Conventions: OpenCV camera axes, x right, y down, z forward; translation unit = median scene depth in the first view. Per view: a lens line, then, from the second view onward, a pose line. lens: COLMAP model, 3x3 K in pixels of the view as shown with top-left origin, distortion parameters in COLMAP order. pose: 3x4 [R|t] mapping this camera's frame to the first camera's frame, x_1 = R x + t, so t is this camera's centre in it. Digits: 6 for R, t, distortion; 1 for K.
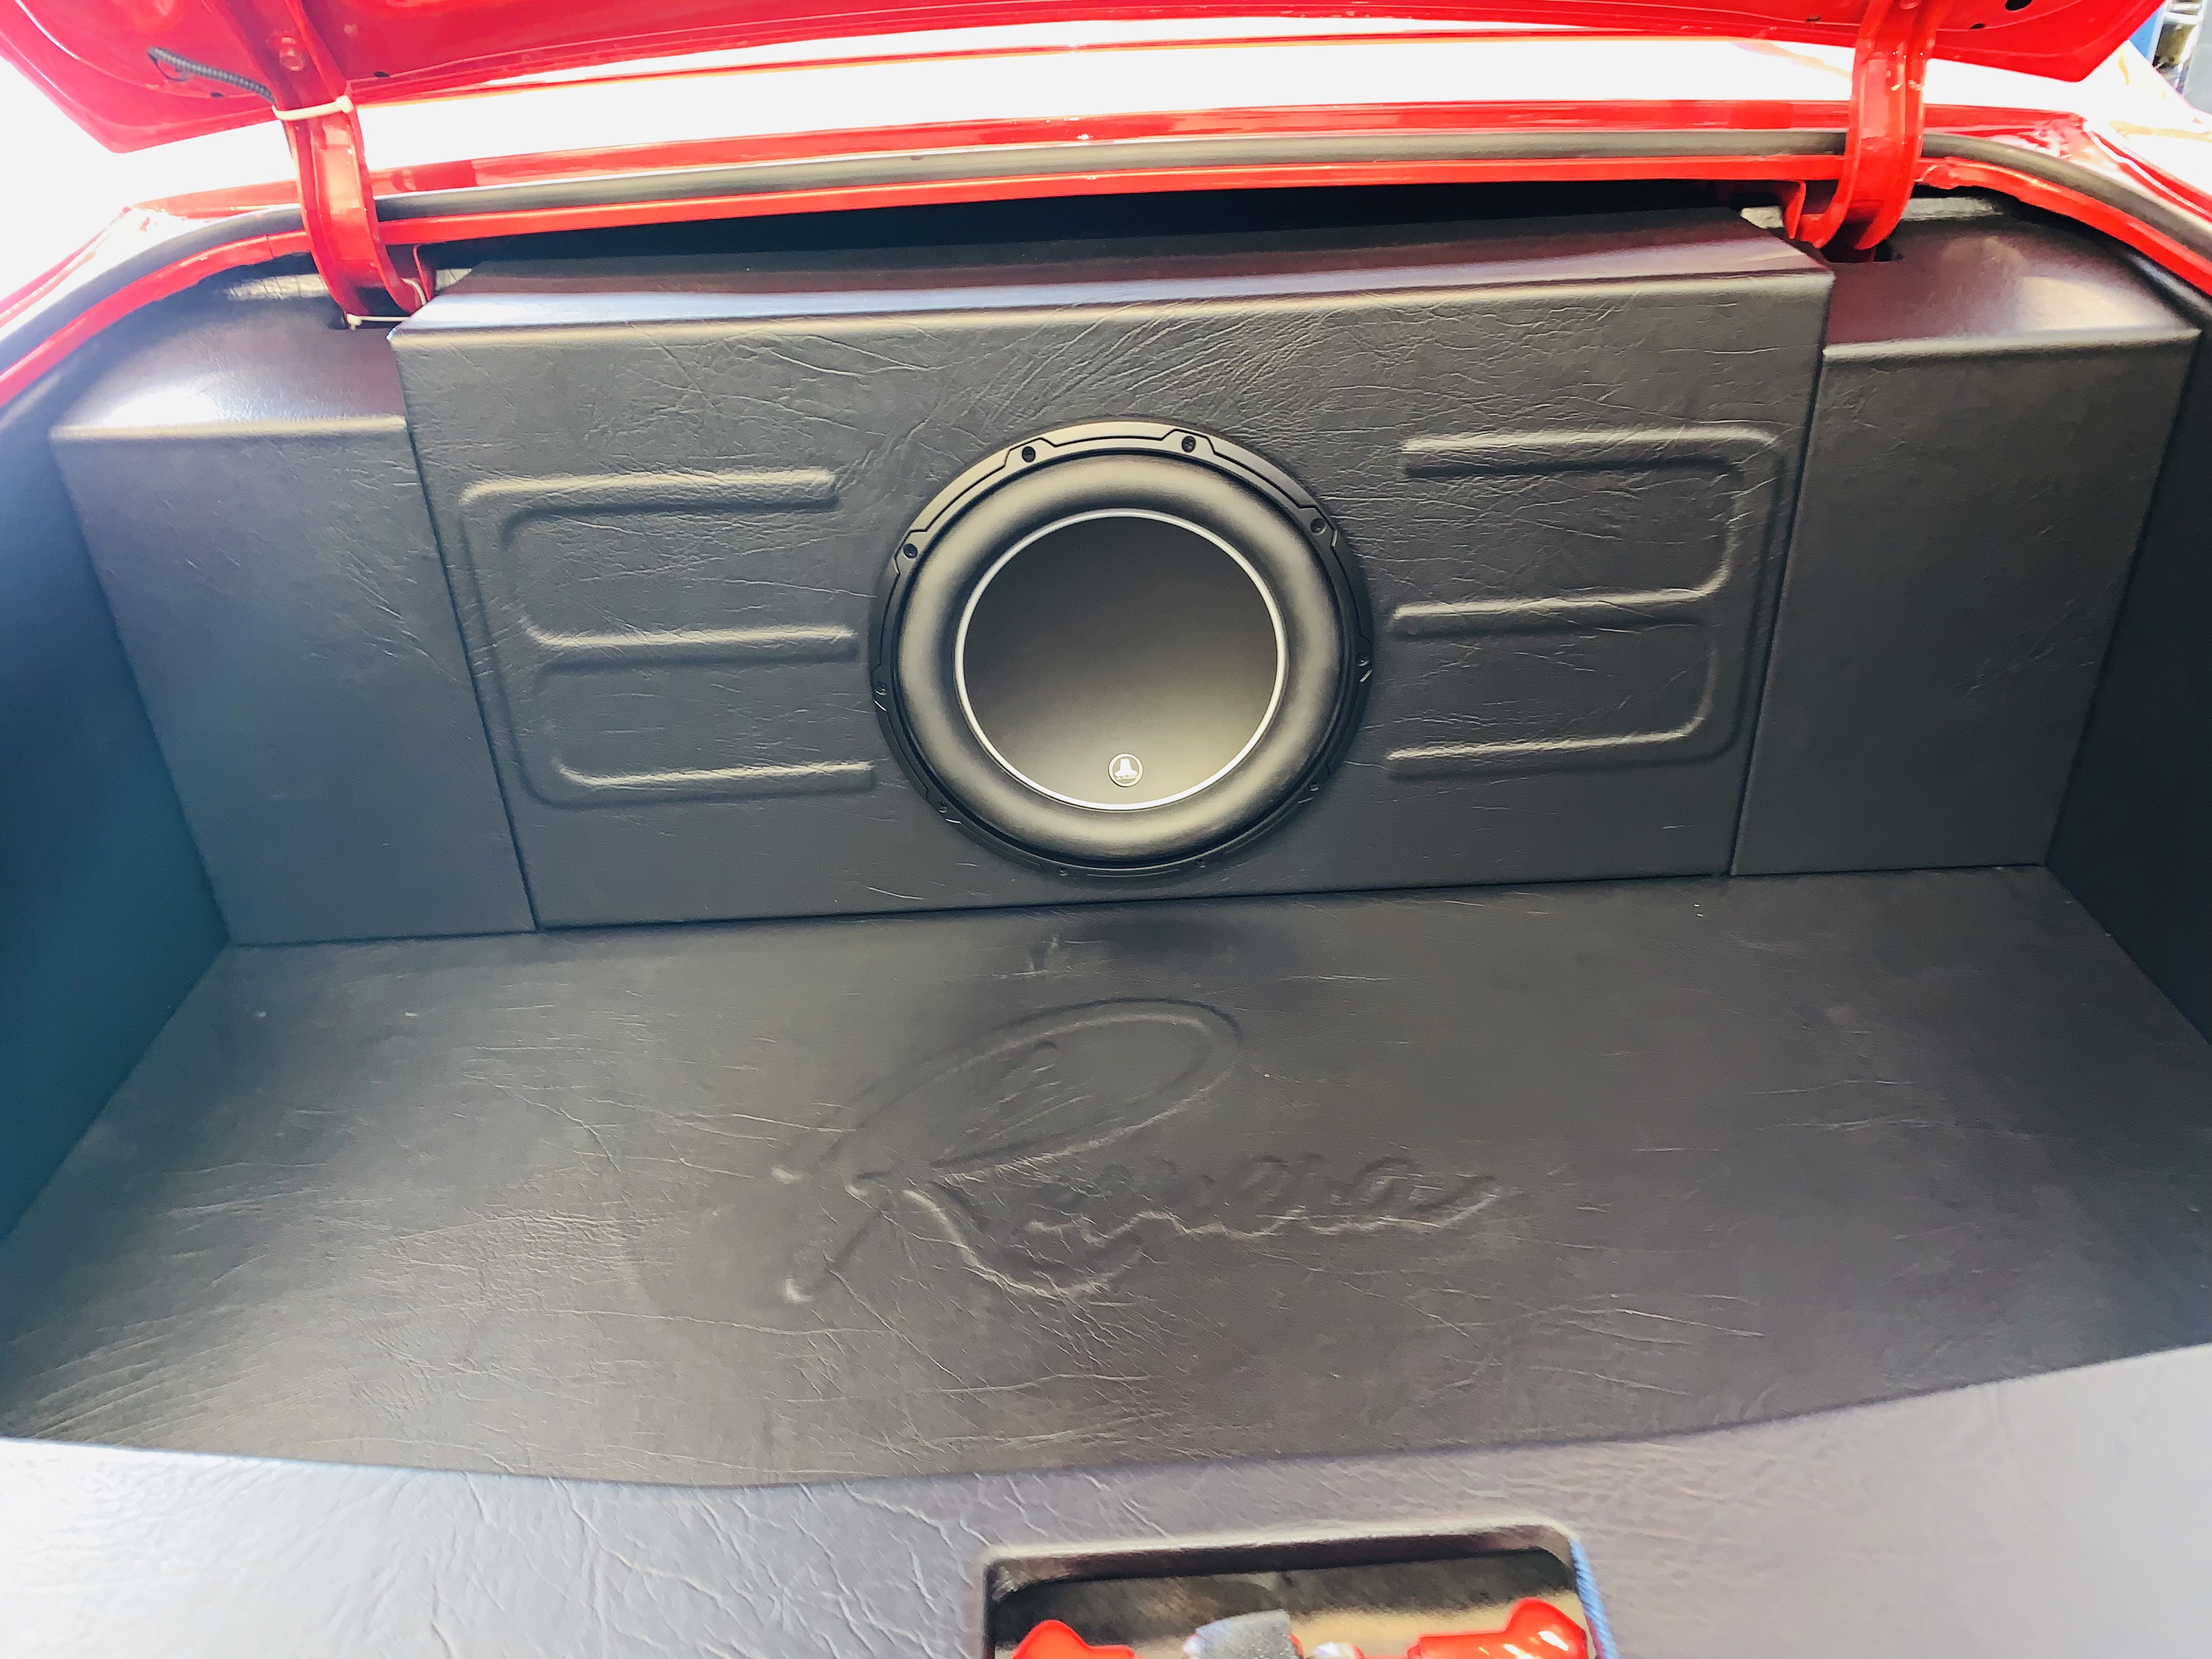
lens RADIAL K [[1685.8, 0, 1106.0], [0, 1685.8, 829.5], [0, 0, 1]] dist [0.061503, -0.065158]
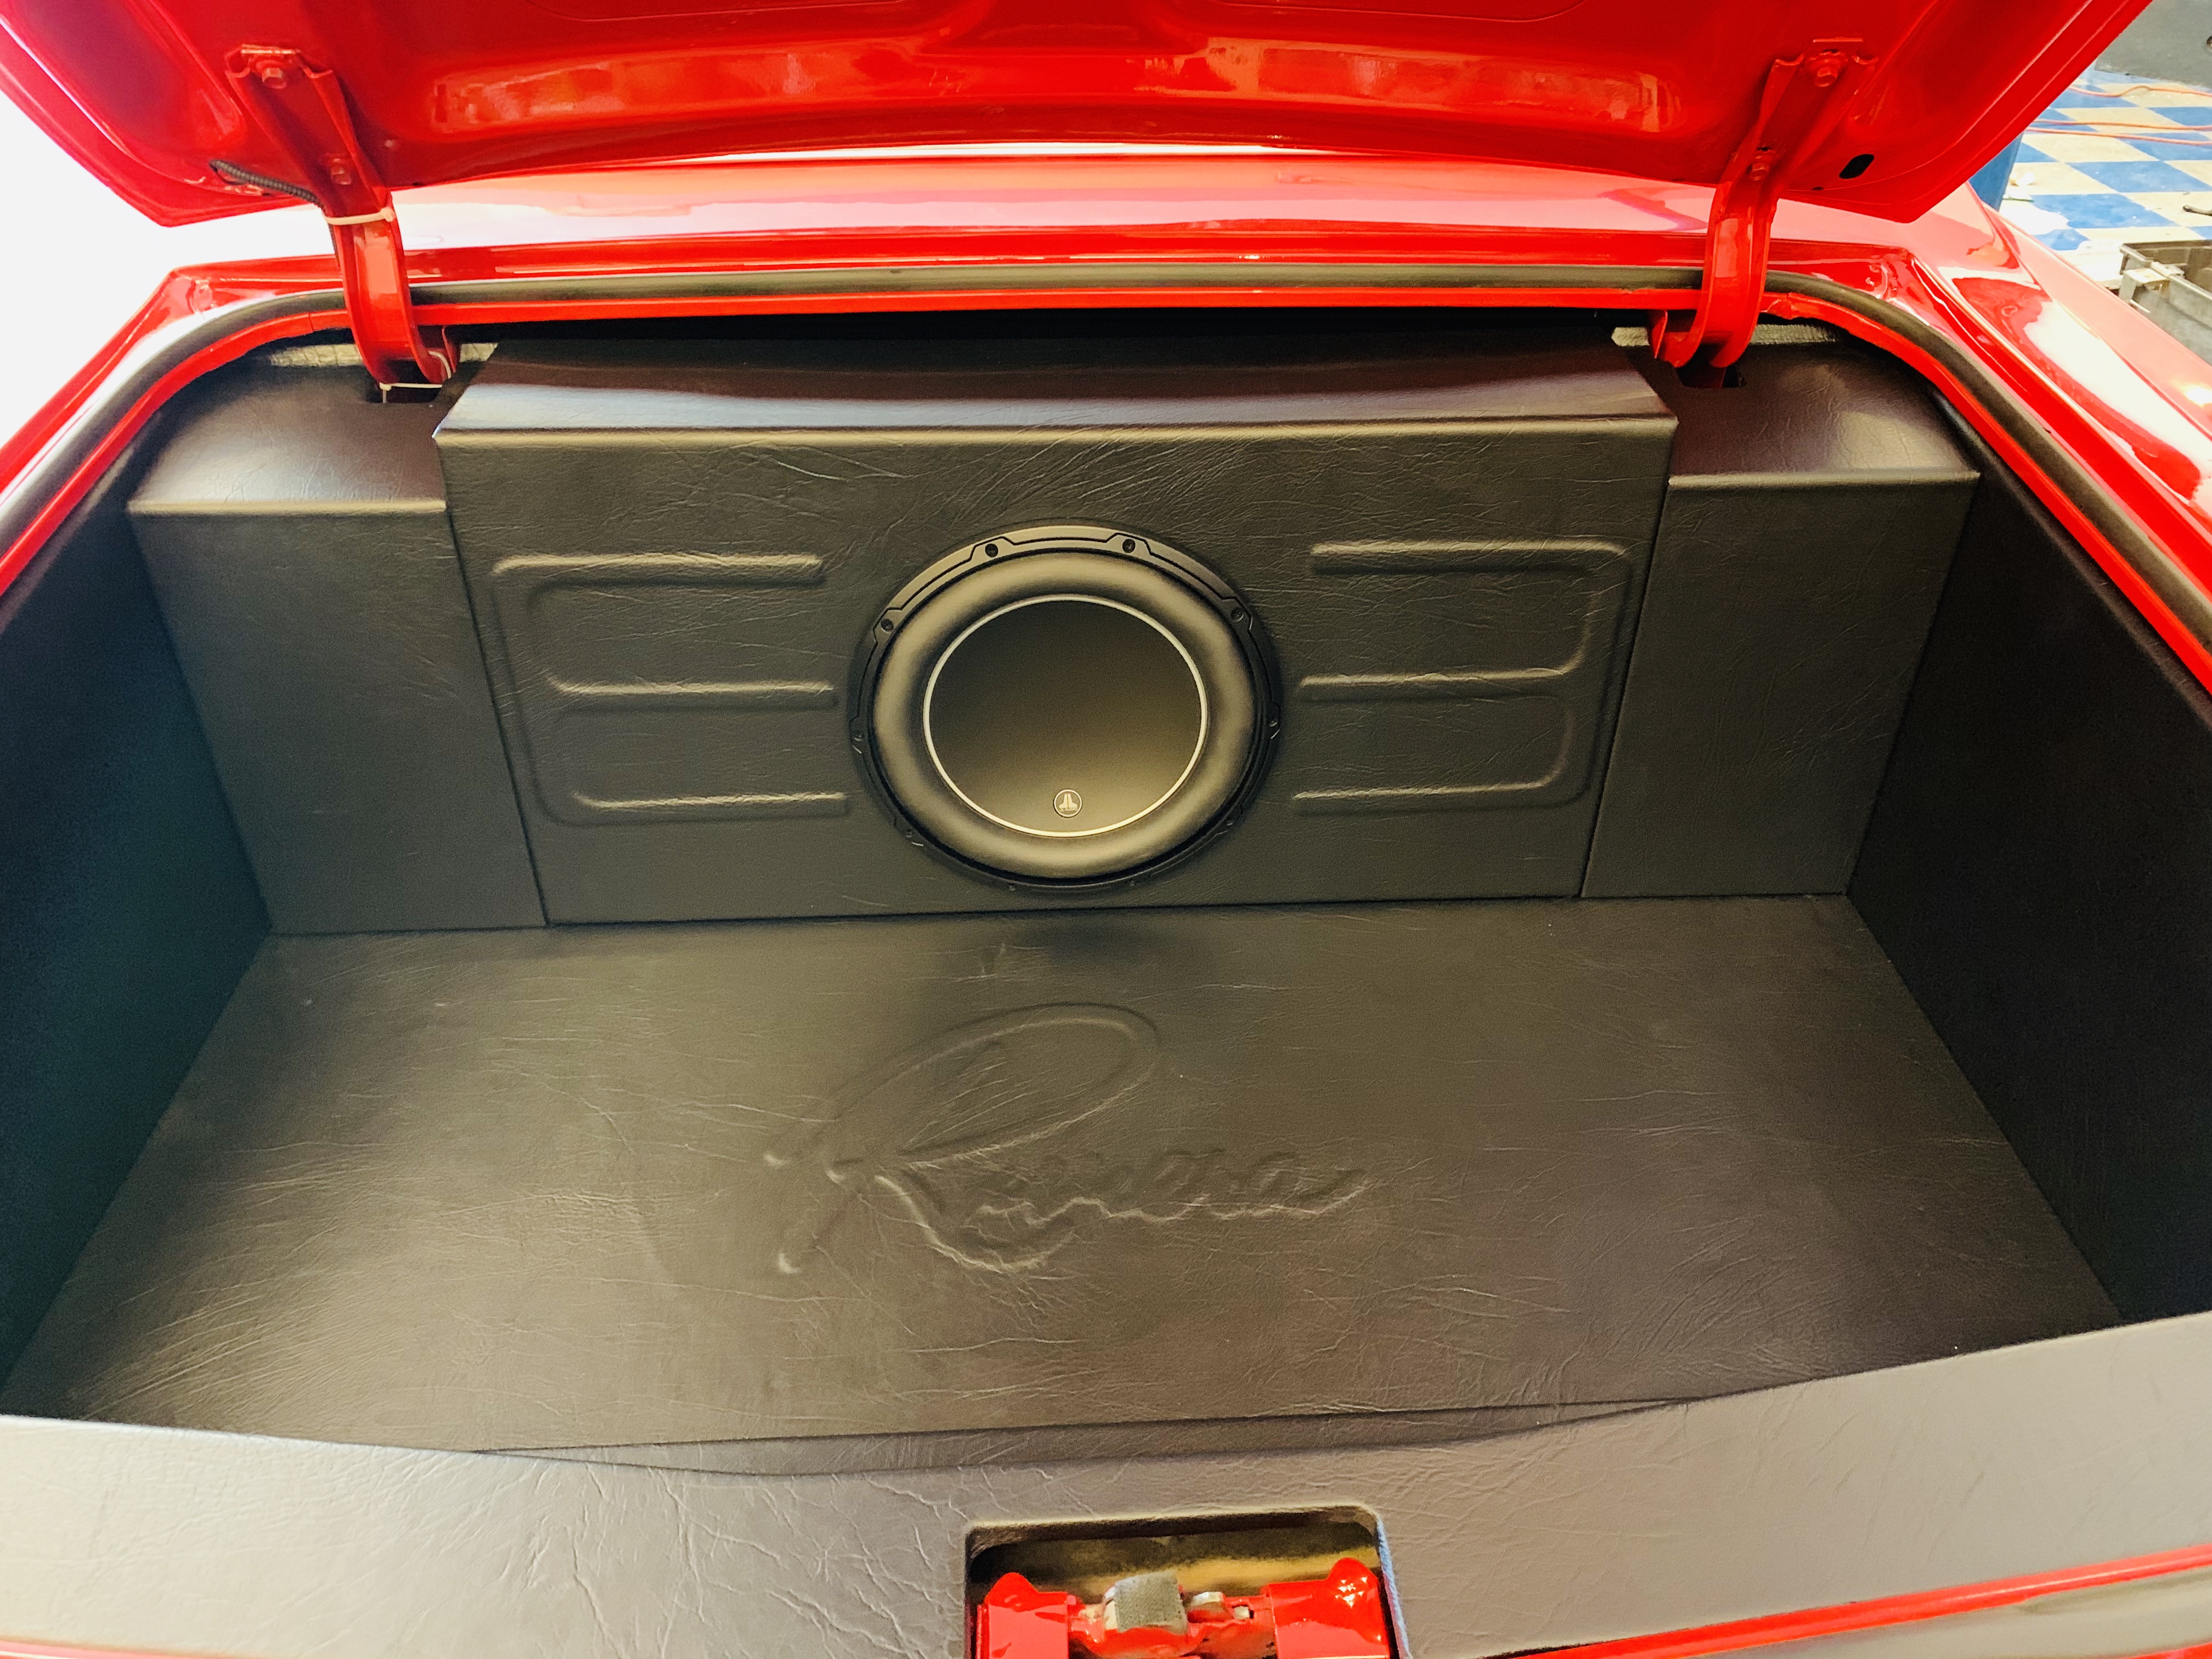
lens RADIAL K [[1653.3, 0, 1106.0], [0, 1653.3, 829.5], [0, 0, 1]] dist [0.093000, -0.118059]
pose [[0.998840, 0.022007, 0.042841, -0.011357], [-0.024901, 0.997359, 0.068234, -0.106610], [-0.041226, -0.069222, 0.996749, -0.150469]]
